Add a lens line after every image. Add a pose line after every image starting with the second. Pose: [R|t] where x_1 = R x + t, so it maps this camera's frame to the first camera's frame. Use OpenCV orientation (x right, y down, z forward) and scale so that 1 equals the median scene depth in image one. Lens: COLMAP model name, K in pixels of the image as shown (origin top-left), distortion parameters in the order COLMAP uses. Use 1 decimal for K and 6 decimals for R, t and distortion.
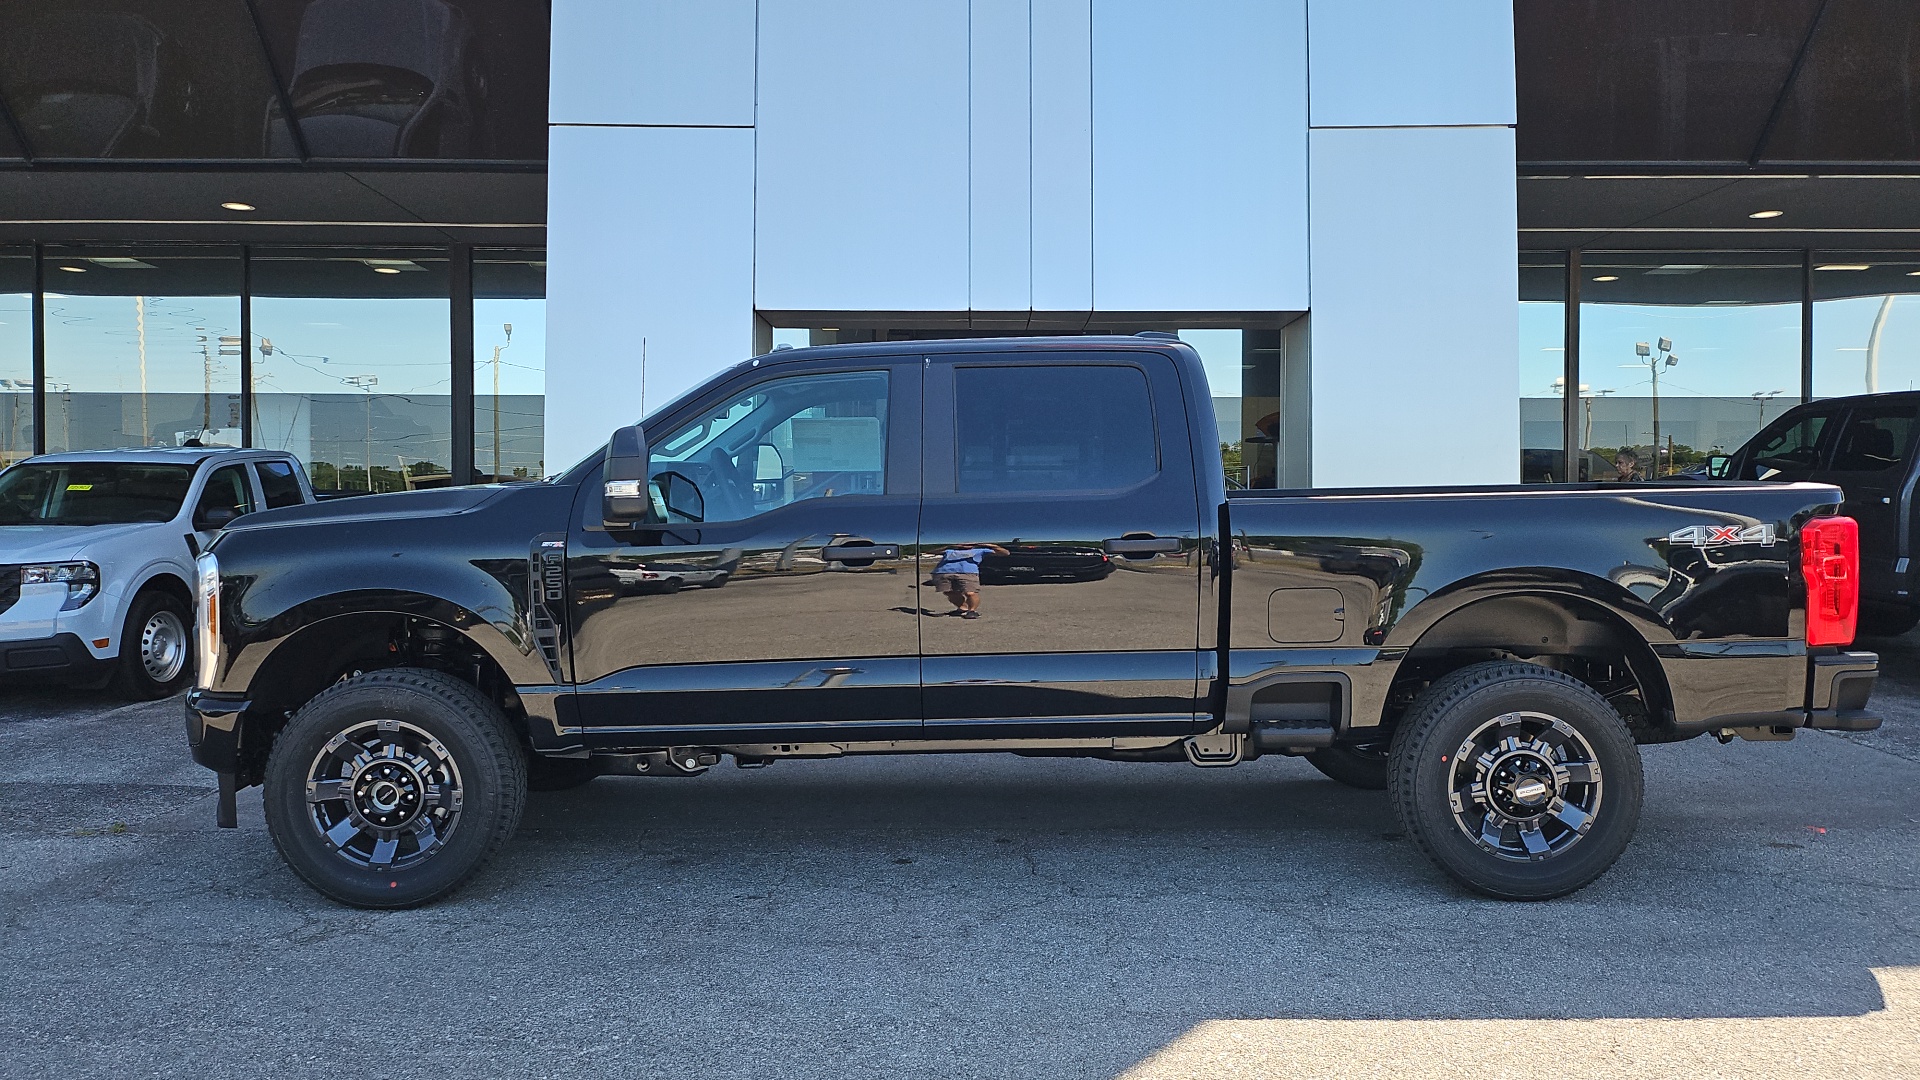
lens RADIAL K [[1293.0, 0, 960.0], [0, 1293.0, 540.0], [0, 0, 1]] dist [0.034492, -0.002600]
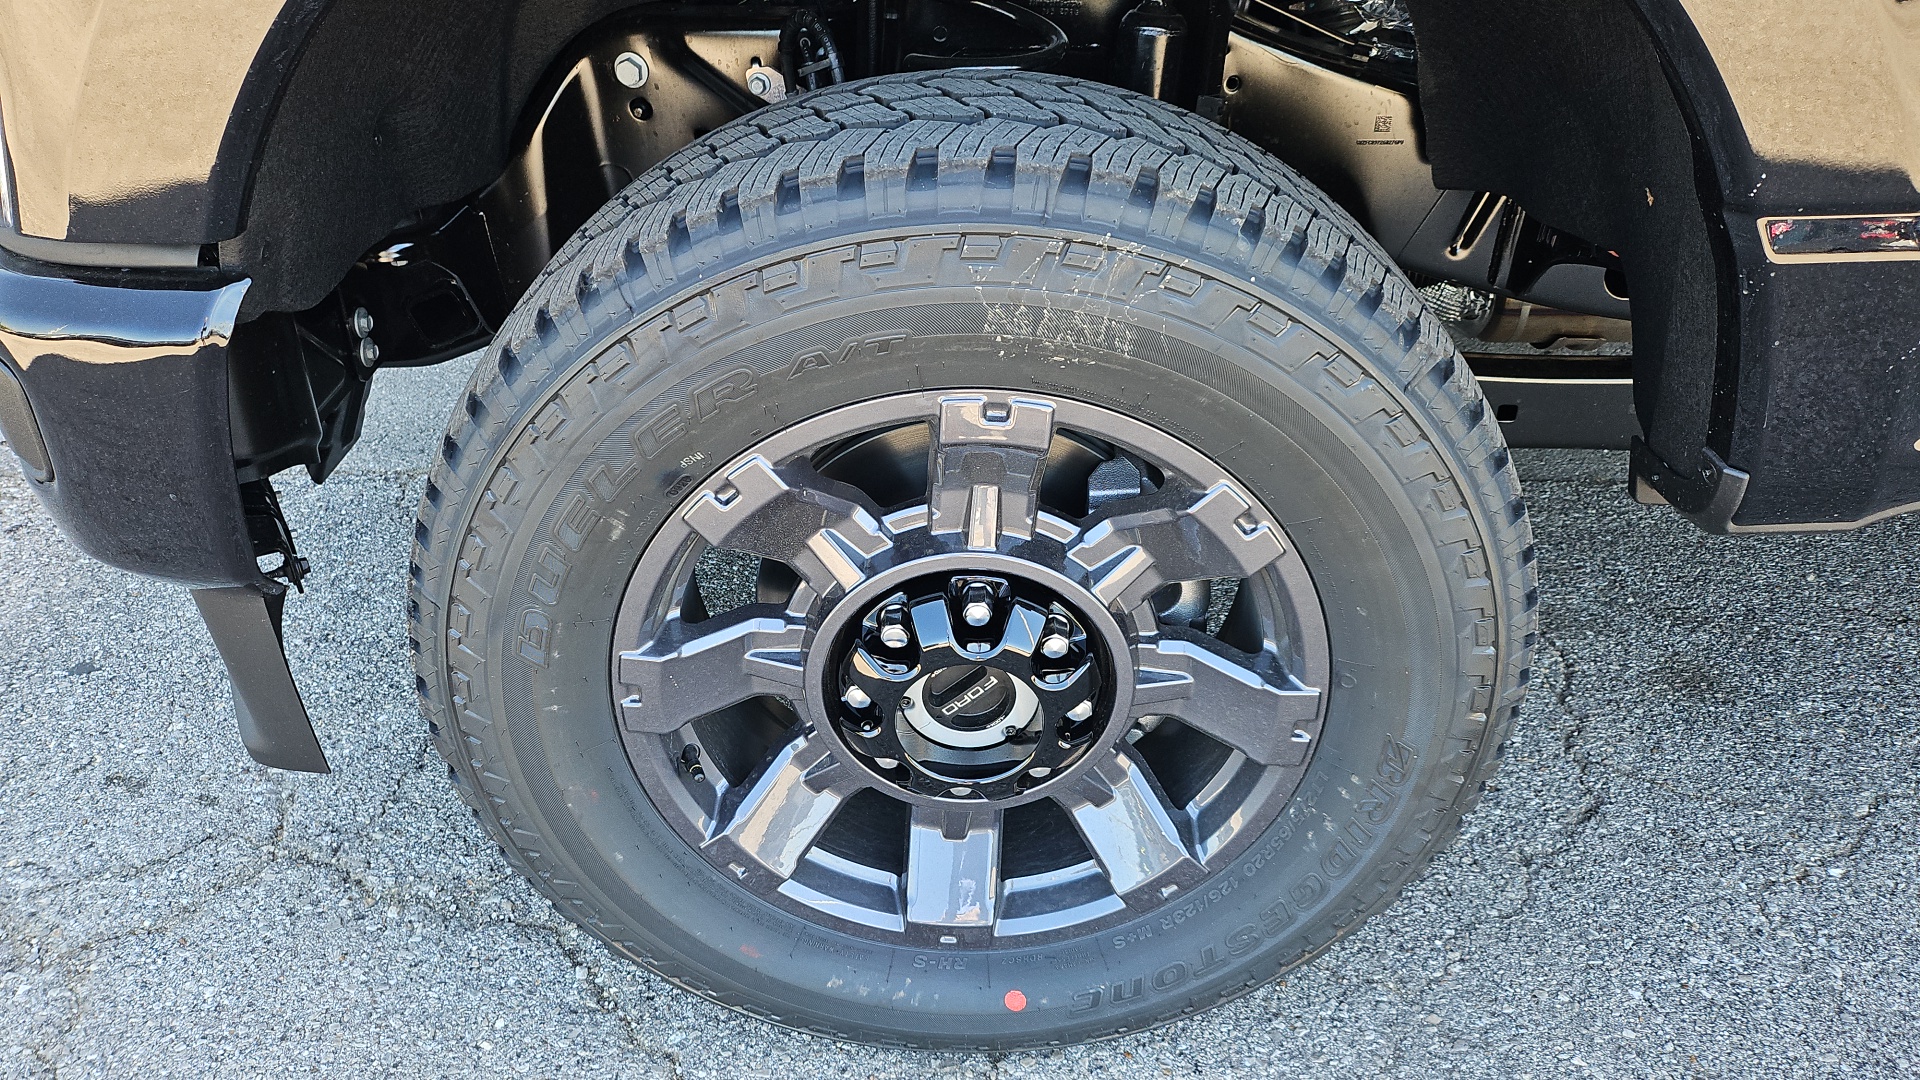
lens RADIAL K [[1285.9, 0, 960.9], [0, 1285.9, 551.5], [0, 0, 1]] dist [0.034930, -0.000457]
pose [[0.999802, 0.007426, -0.018450, -0.438470], [0.003042, 0.859667, 0.510846, 0.063500], [0.019655, -0.510801, 0.859474, 0.826916]]
